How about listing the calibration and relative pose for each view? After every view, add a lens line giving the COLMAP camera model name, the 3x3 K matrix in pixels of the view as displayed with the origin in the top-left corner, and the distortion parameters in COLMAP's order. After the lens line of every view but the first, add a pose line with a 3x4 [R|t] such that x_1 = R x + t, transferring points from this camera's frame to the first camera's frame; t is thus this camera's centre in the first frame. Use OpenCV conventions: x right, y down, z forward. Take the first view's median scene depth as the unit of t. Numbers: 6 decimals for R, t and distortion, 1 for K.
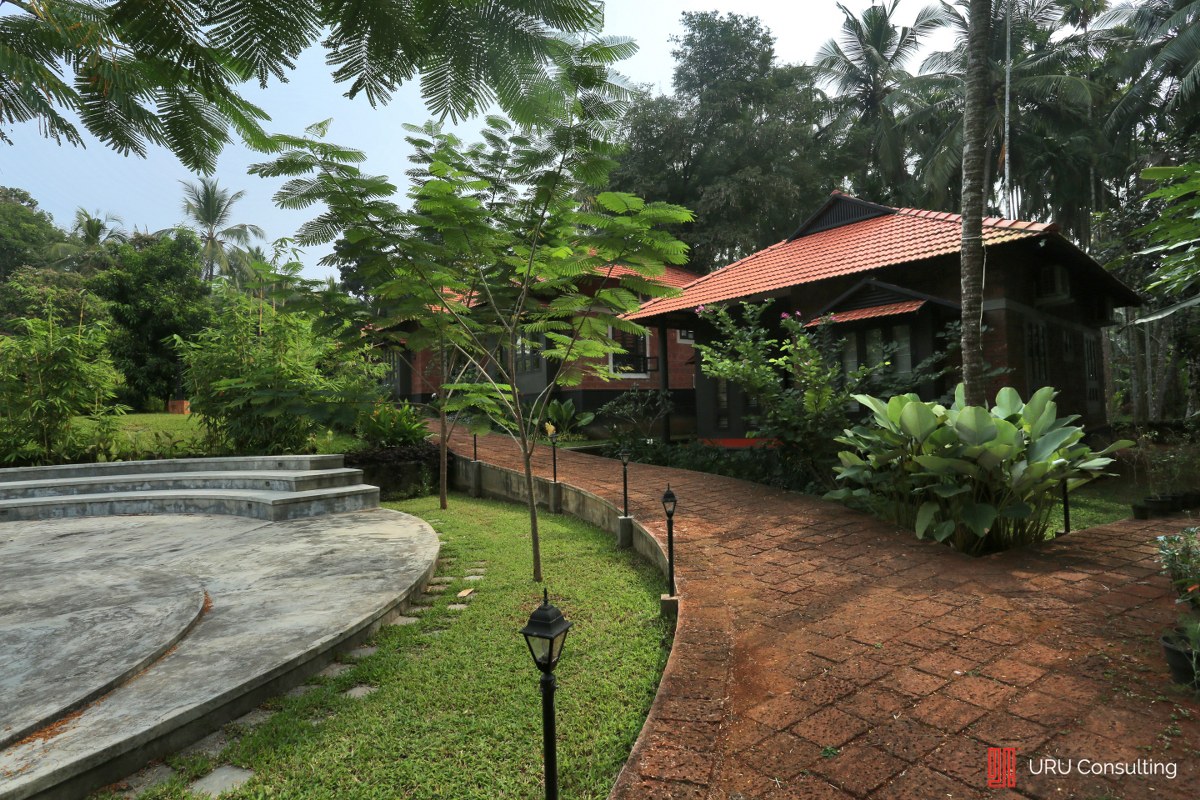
lens RADIAL K [[594.0, 0, 600.6], [0, 594.0, 402.3], [0, 0, 1]] dist [-0.002839, 0.002255]
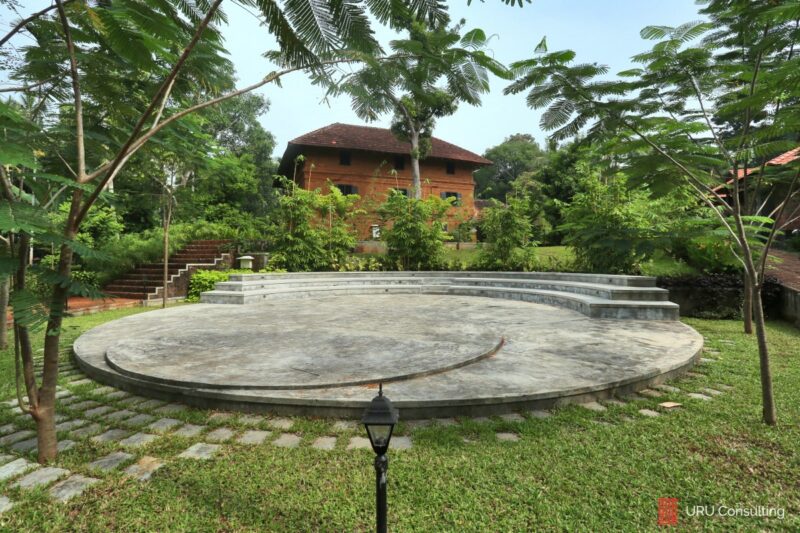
lens RADIAL K [[396.0, 0, 402.7], [0, 396.0, 245.5], [0, 0, 1]] dist [-0.002839, 0.002255]
pose [[0.457005, 0.003400, -0.889457, 0.102349], [0.008860, 0.999926, 0.008374, 0.005794], [0.889420, -0.011708, 0.456941, 0.109716]]
